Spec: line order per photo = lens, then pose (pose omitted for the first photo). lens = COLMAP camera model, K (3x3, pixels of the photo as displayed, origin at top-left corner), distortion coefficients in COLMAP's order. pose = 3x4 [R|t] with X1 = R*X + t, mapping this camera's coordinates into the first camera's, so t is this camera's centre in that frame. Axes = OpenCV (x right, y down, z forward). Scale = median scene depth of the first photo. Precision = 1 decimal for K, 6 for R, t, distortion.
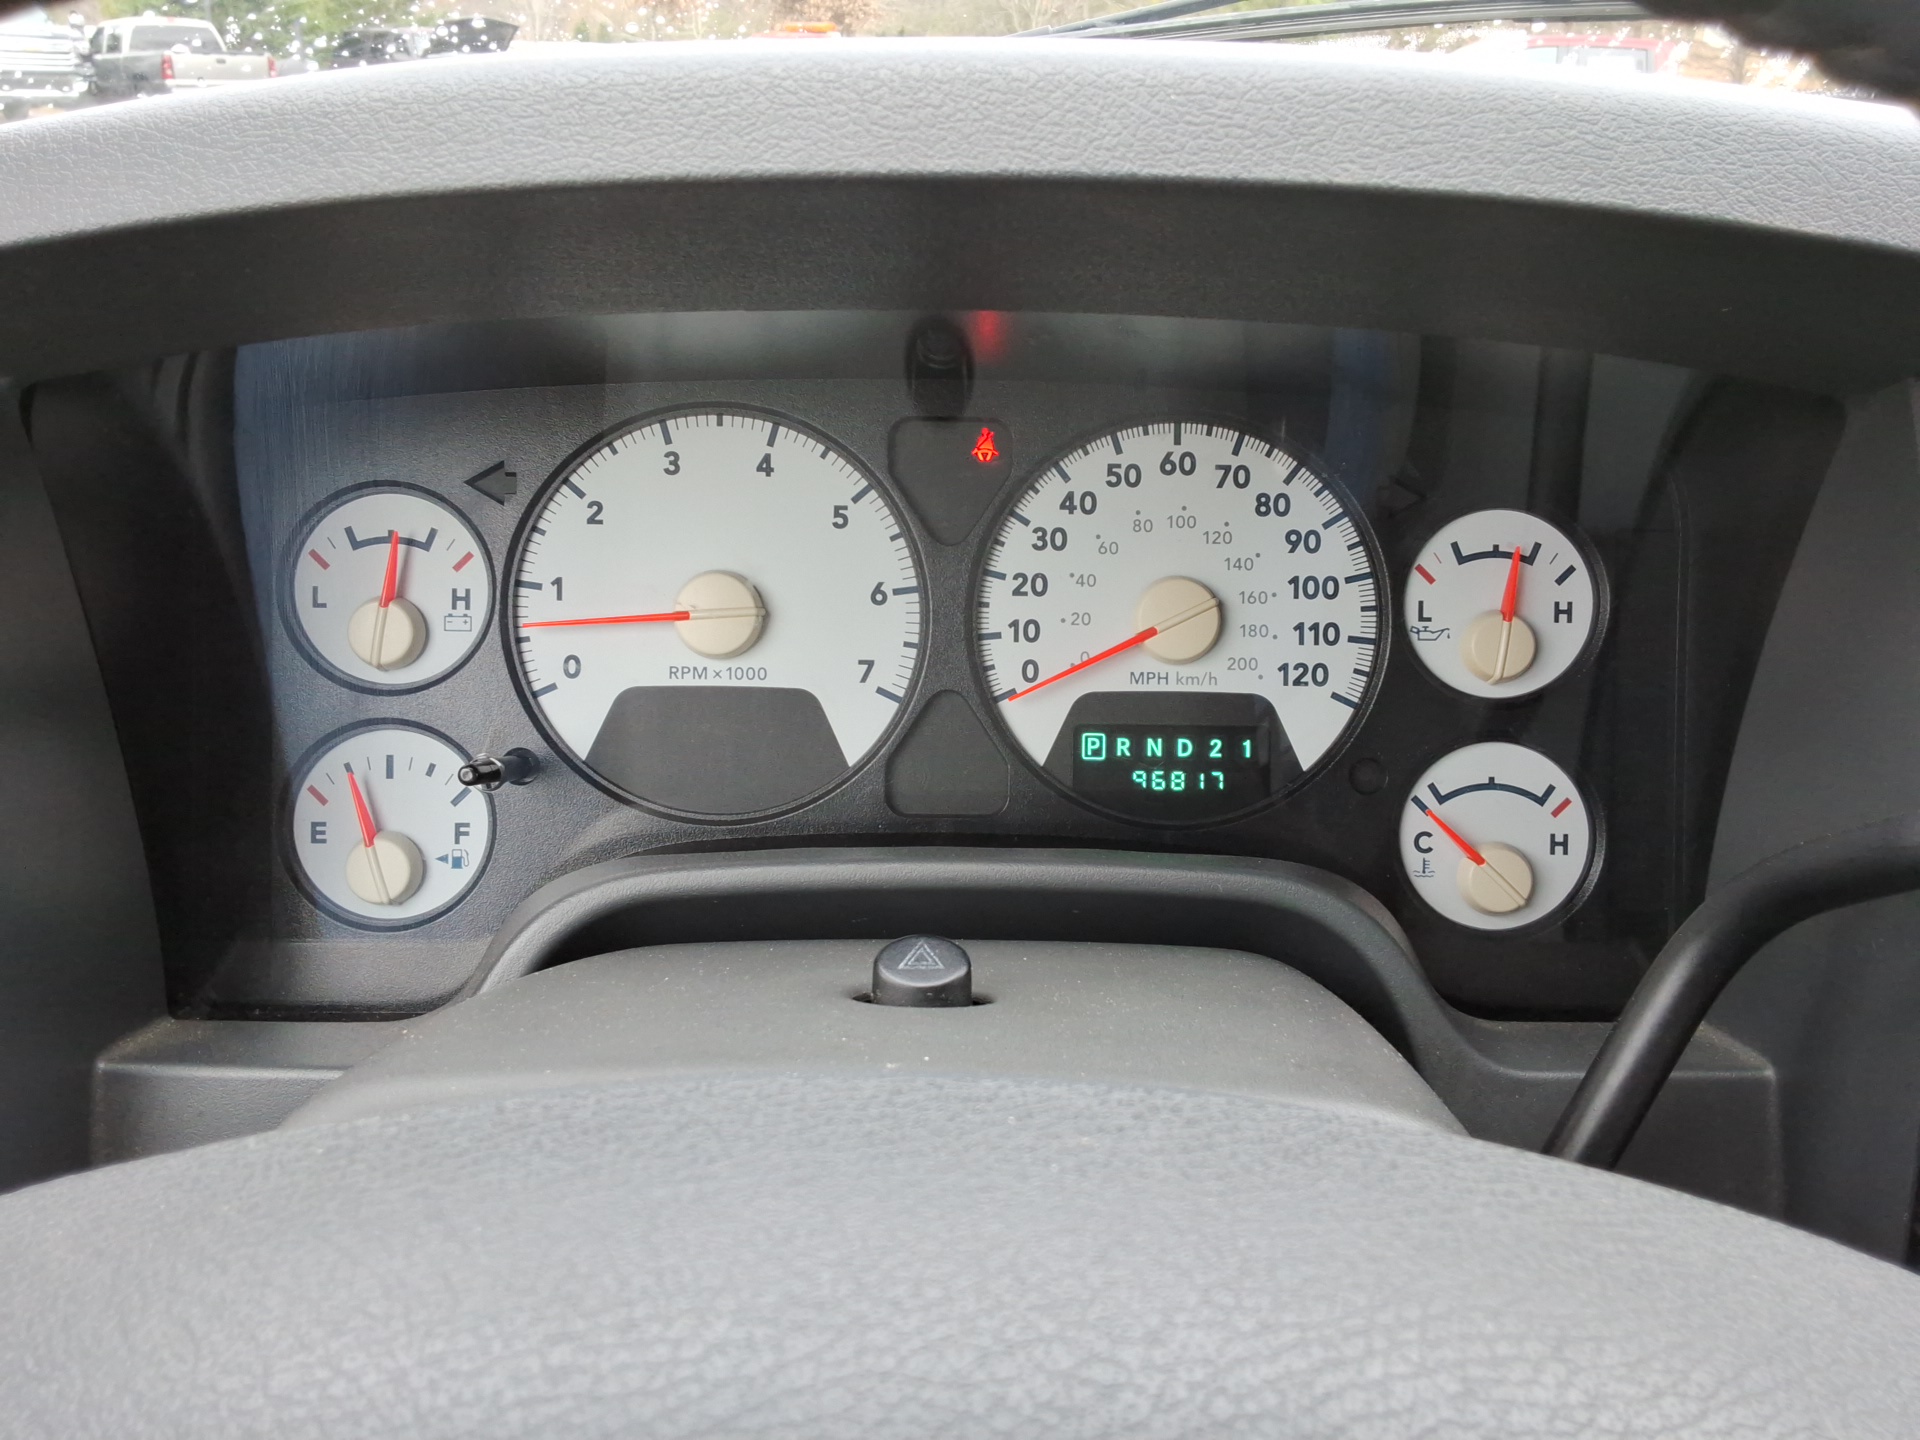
lens RADIAL K [[1529.5, 0, 962.9], [0, 1529.5, 709.9], [0, 0, 1]] dist [0.104058, -0.151167]
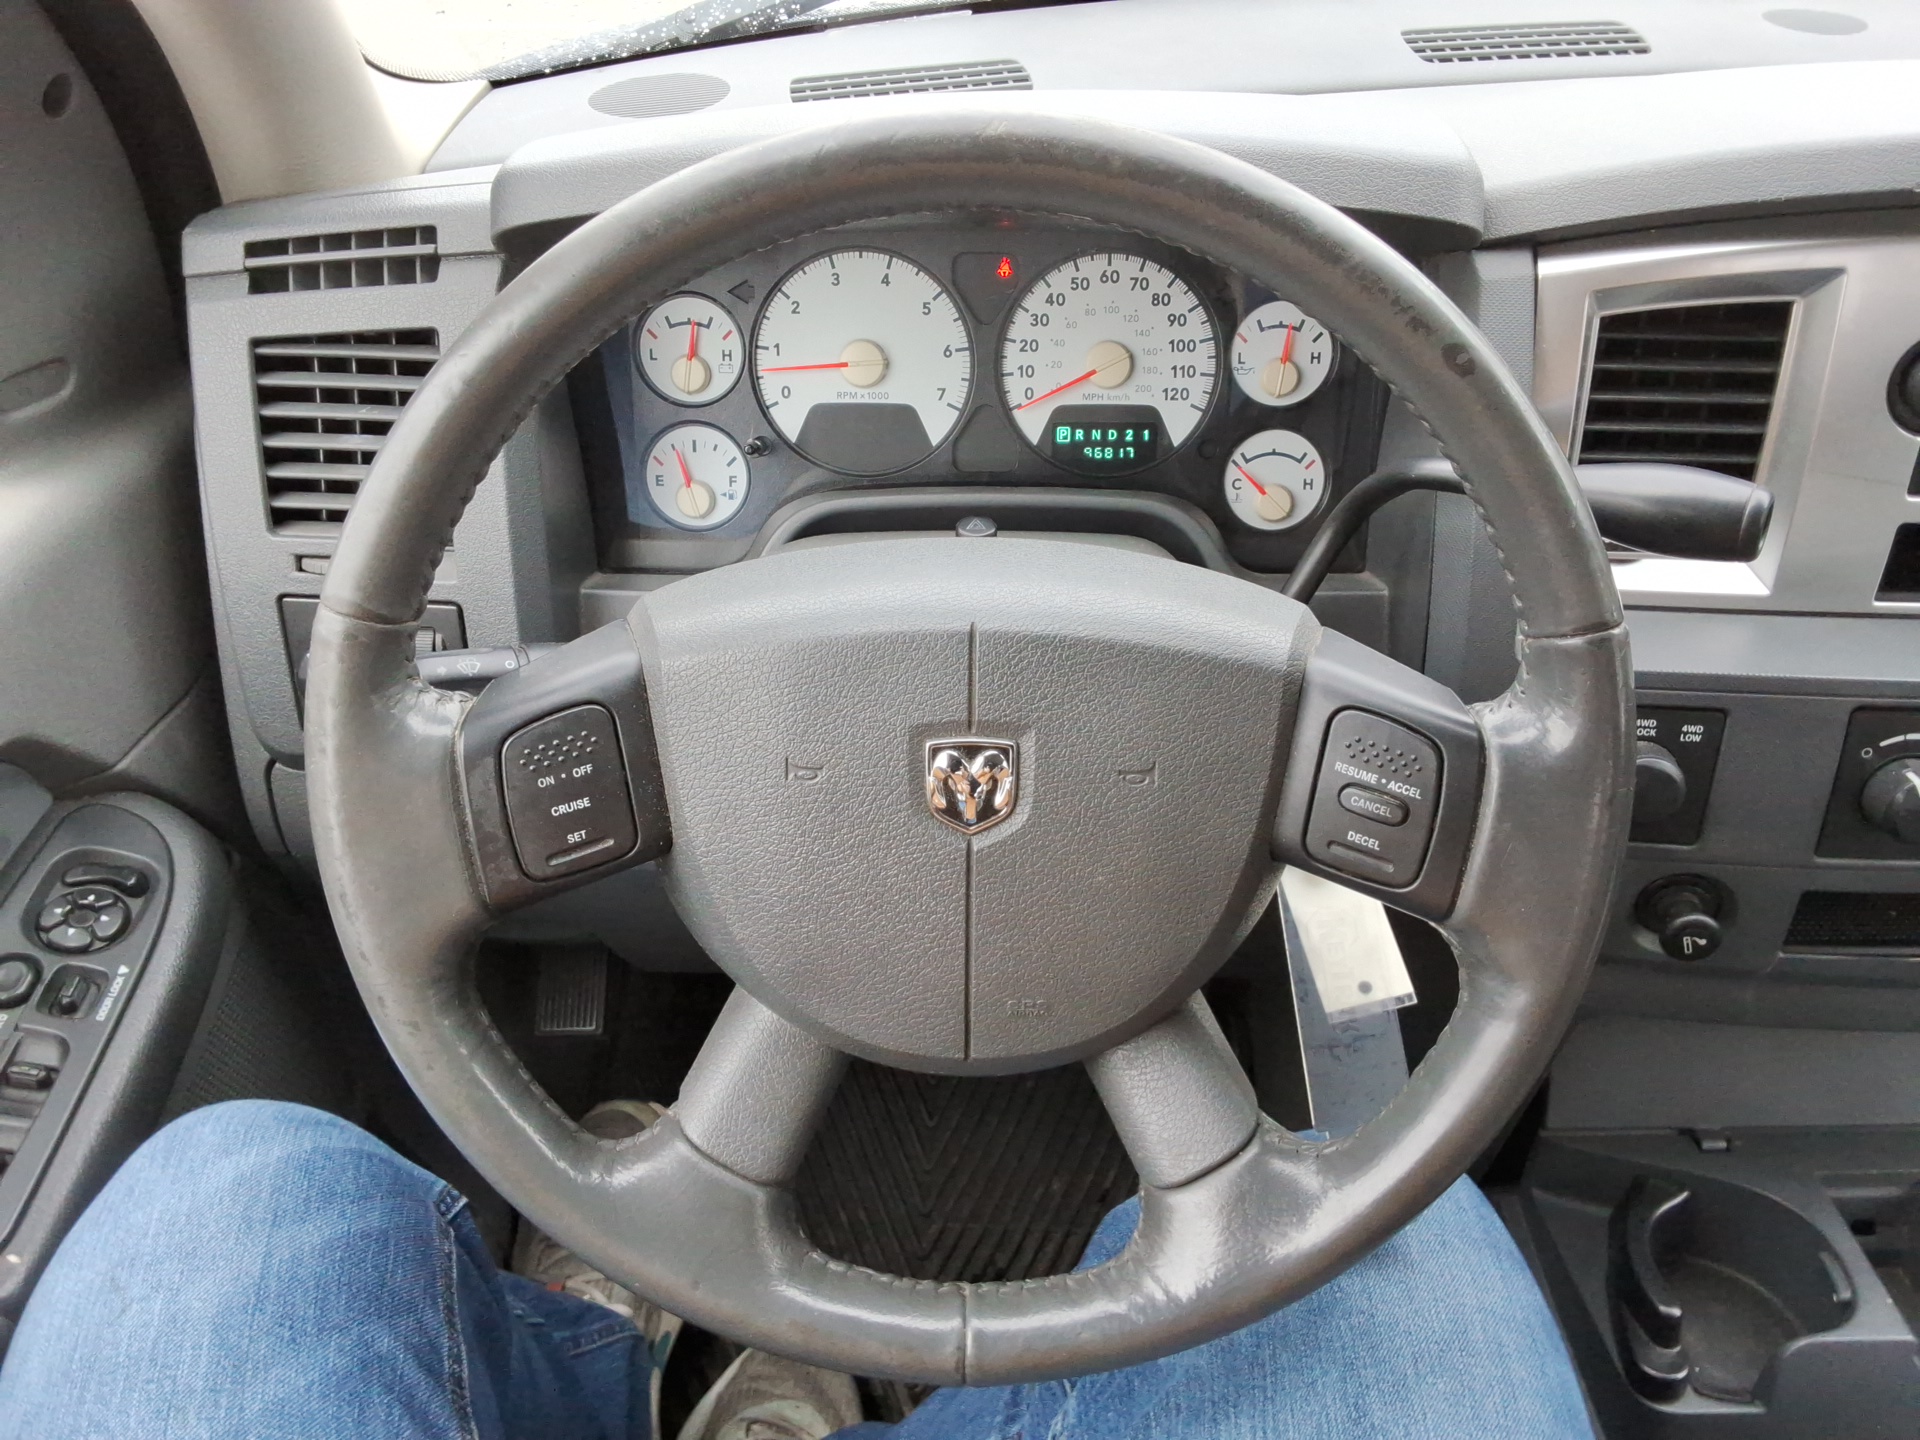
lens RADIAL K [[1529.5, 0, 976.3], [0, 1529.5, 706.3], [0, 0, 1]] dist [0.104058, -0.151167]
pose [[0.999925, -0.003325, -0.011783, 0.000318], [0.005537, 0.981190, 0.192966, -0.012874], [0.010920, -0.193017, 0.981135, -0.913743]]
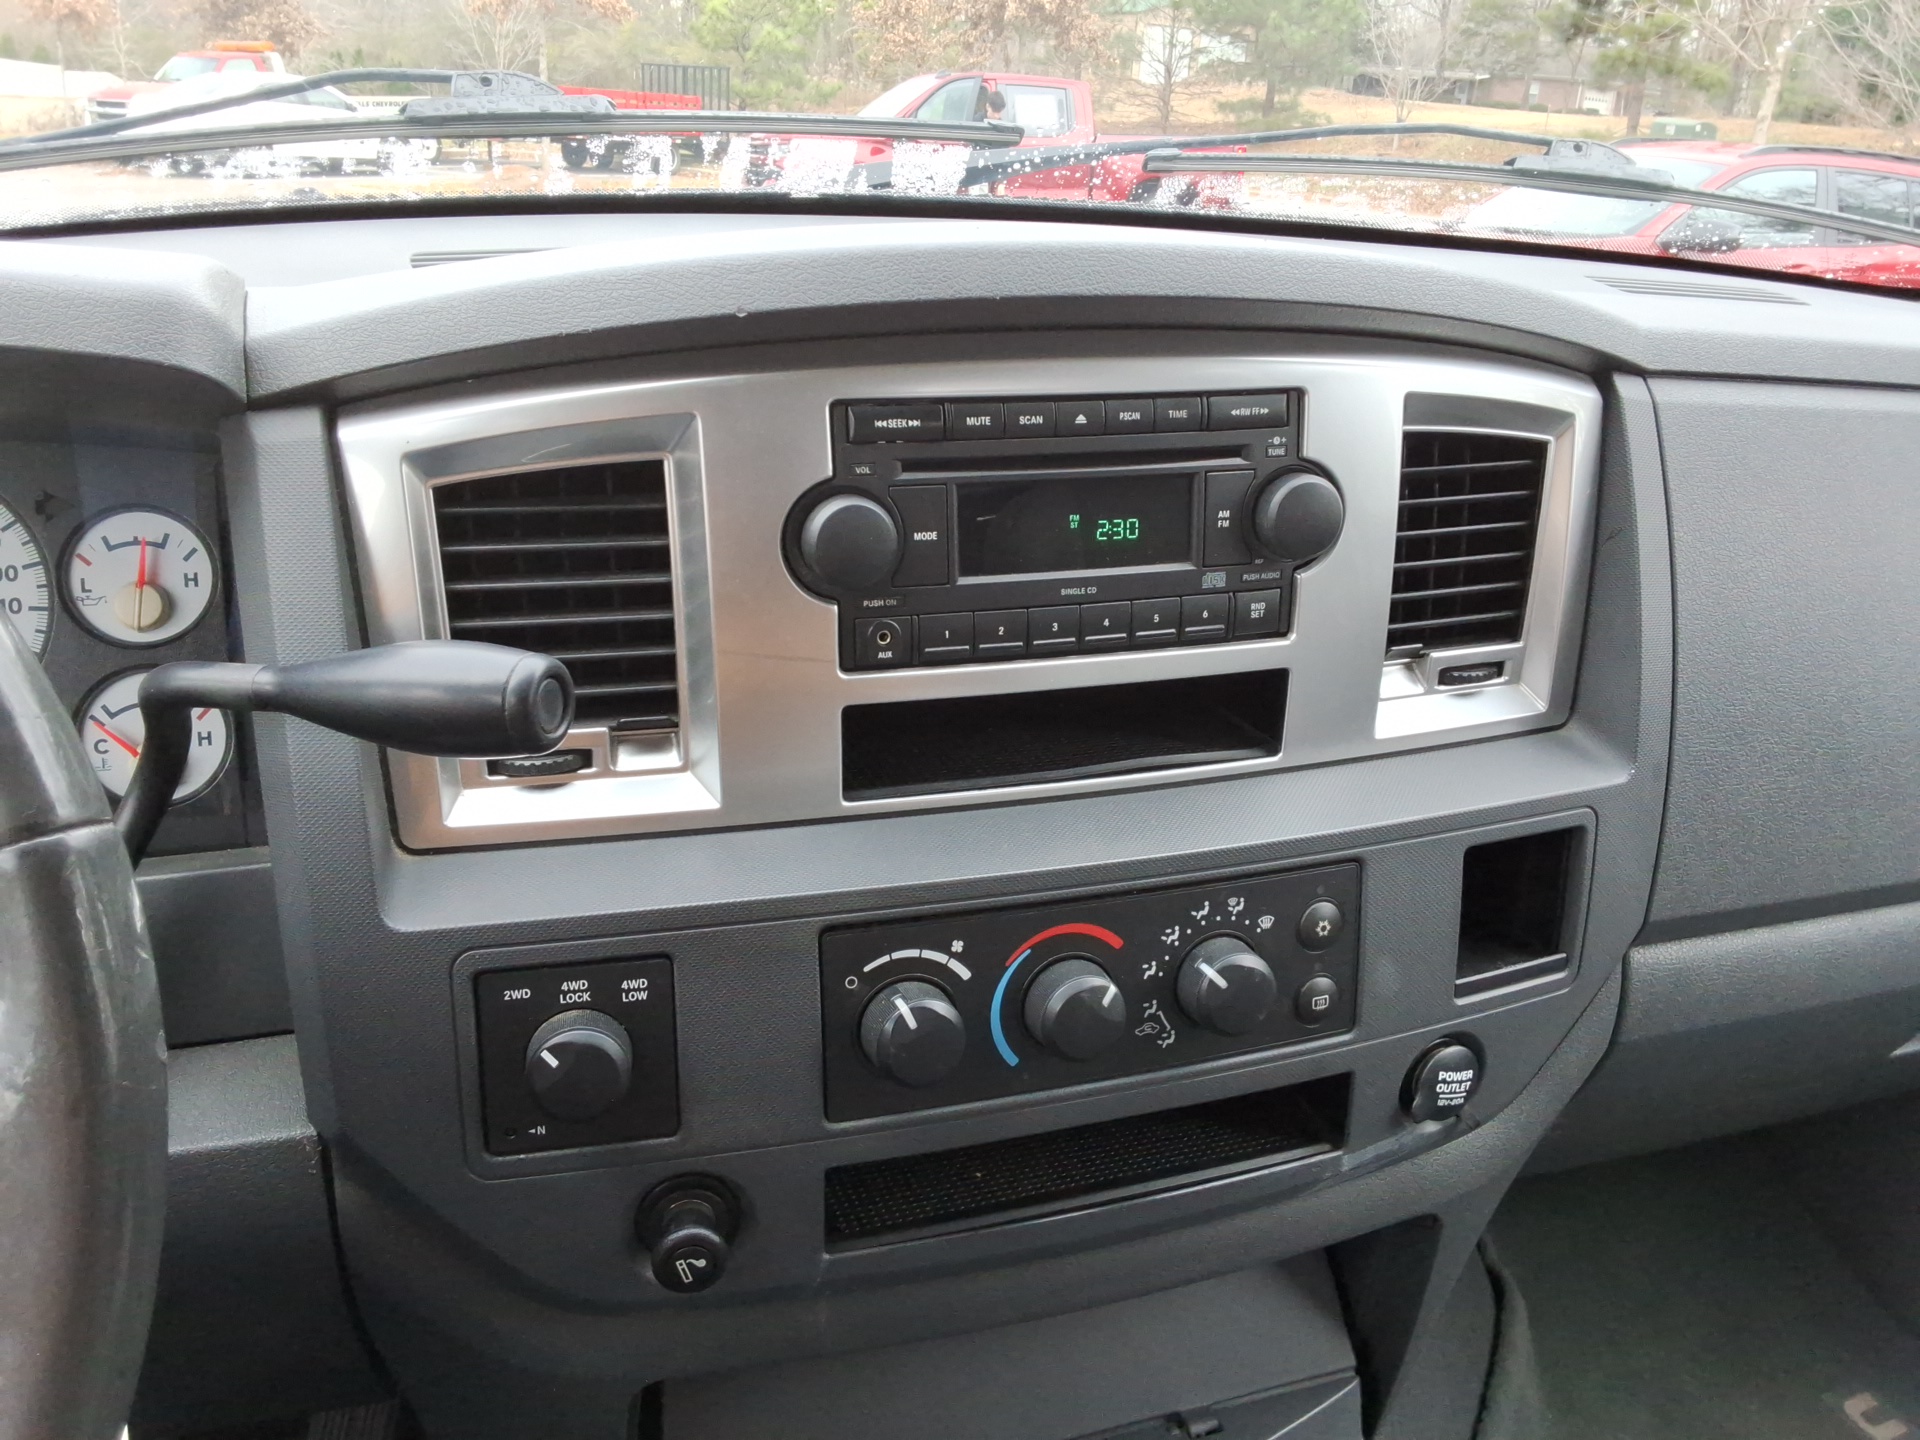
lens RADIAL K [[1529.5, 0, 968.3], [0, 1529.5, 705.0], [0, 0, 1]] dist [0.104058, -0.151167]
pose [[0.952428, -0.093224, 0.290157, 0.653767], [0.098768, 0.995100, -0.004487, 0.134032], [-0.288317, 0.032932, 0.956969, -0.611789]]
